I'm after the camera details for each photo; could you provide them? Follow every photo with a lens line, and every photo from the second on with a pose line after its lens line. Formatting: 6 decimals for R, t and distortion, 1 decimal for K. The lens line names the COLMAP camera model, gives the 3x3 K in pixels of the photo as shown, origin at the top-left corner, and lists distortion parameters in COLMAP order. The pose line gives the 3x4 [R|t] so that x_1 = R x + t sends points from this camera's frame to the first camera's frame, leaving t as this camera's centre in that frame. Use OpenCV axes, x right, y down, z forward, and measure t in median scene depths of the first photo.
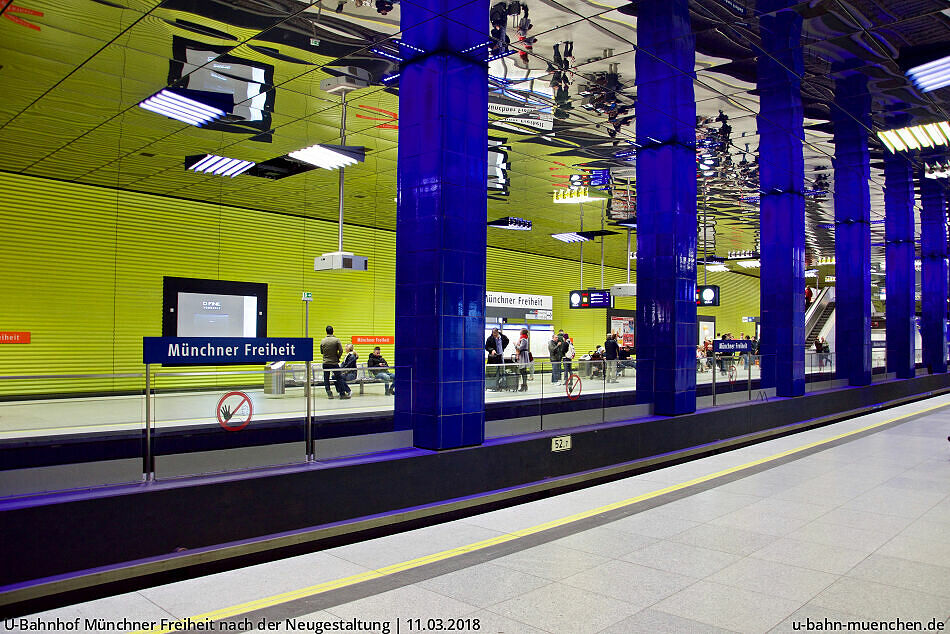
lens RADIAL K [[752.1, 0, 475.0], [0, 752.1, 317.0], [0, 0, 1]] dist [-0.183404, 0.204135]
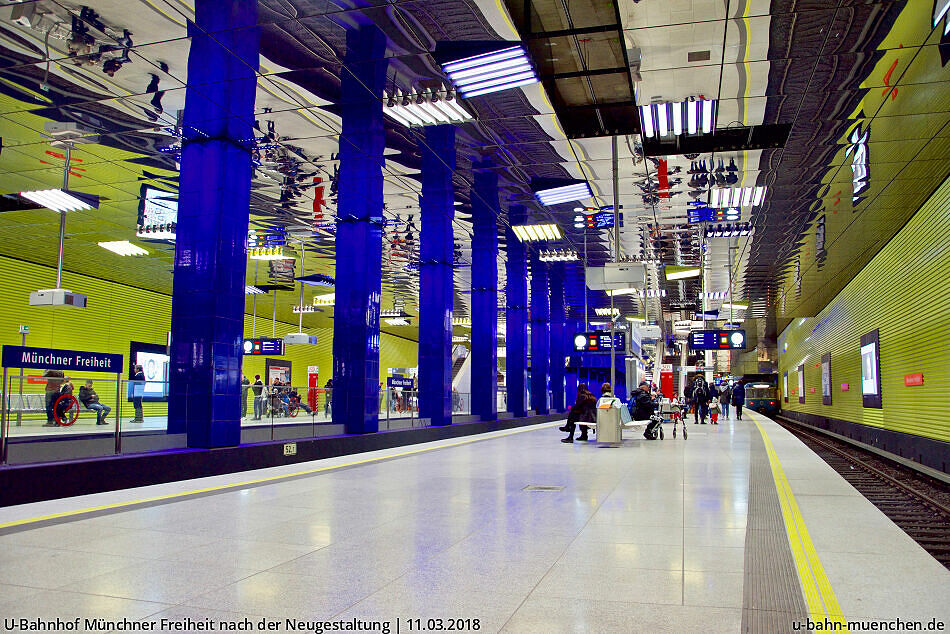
lens RADIAL K [[752.1, 0, 475.0], [0, 752.1, 317.0], [0, 0, 1]] dist [-0.183404, 0.204135]
pose [[0.884942, 0.048865, 0.463130, -0.134361], [-0.012965, 0.996679, -0.080387, 0.028416], [-0.465520, 0.065133, 0.882637, -0.184752]]
